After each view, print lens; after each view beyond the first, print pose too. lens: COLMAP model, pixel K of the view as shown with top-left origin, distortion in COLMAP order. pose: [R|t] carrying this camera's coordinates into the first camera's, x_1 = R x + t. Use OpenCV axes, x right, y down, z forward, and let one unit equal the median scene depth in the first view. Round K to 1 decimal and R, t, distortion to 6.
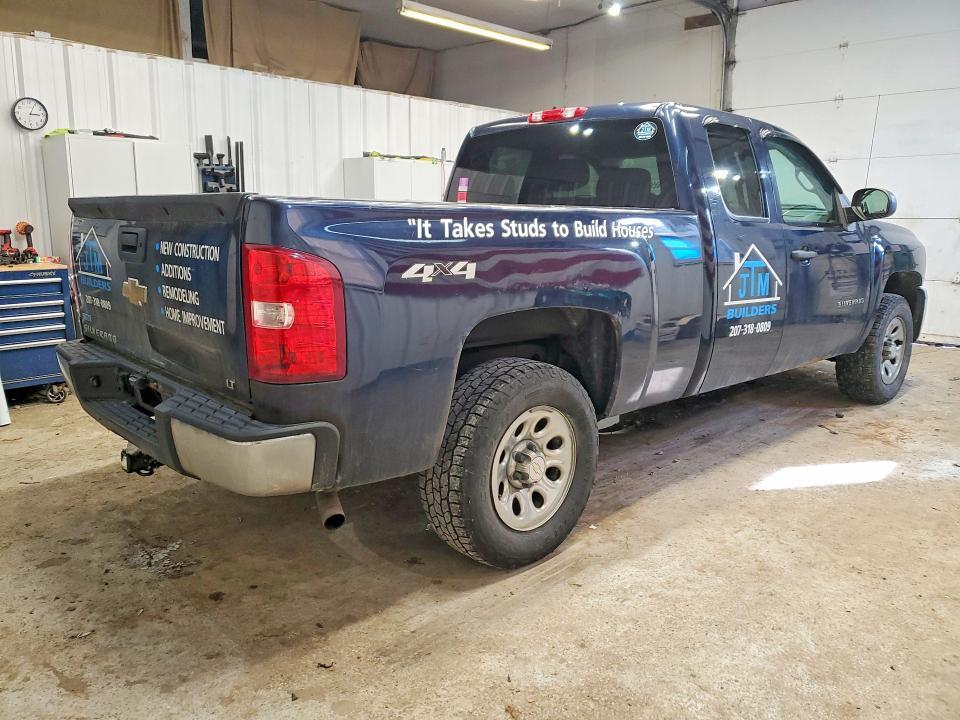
lens RADIAL K [[779.4, 0, 480.0], [0, 779.4, 360.0], [0, 0, 1]] dist [0.014685, 0.007146]
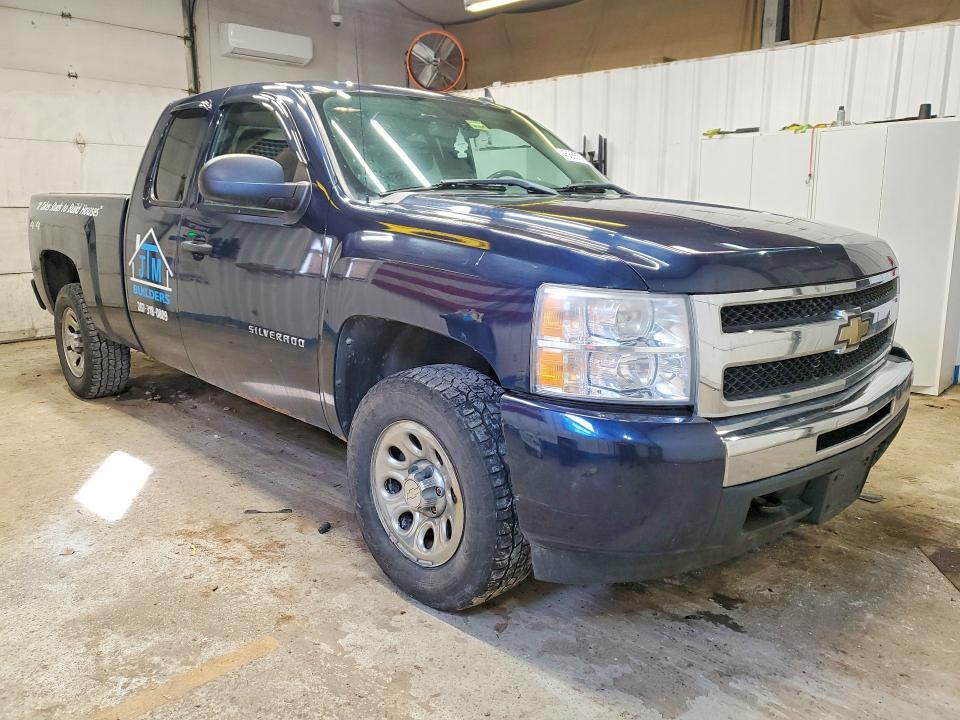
lens RADIAL K [[795.4, 0, 480.0], [0, 795.4, 360.0], [0, 0, 1]] dist [0.002691, 0.003978]
pose [[-0.047708, 0.187276, -0.981148, 1.215477], [-0.186612, 0.963301, 0.192943, -0.231389], [0.981275, 0.192299, -0.011009, 1.290576]]
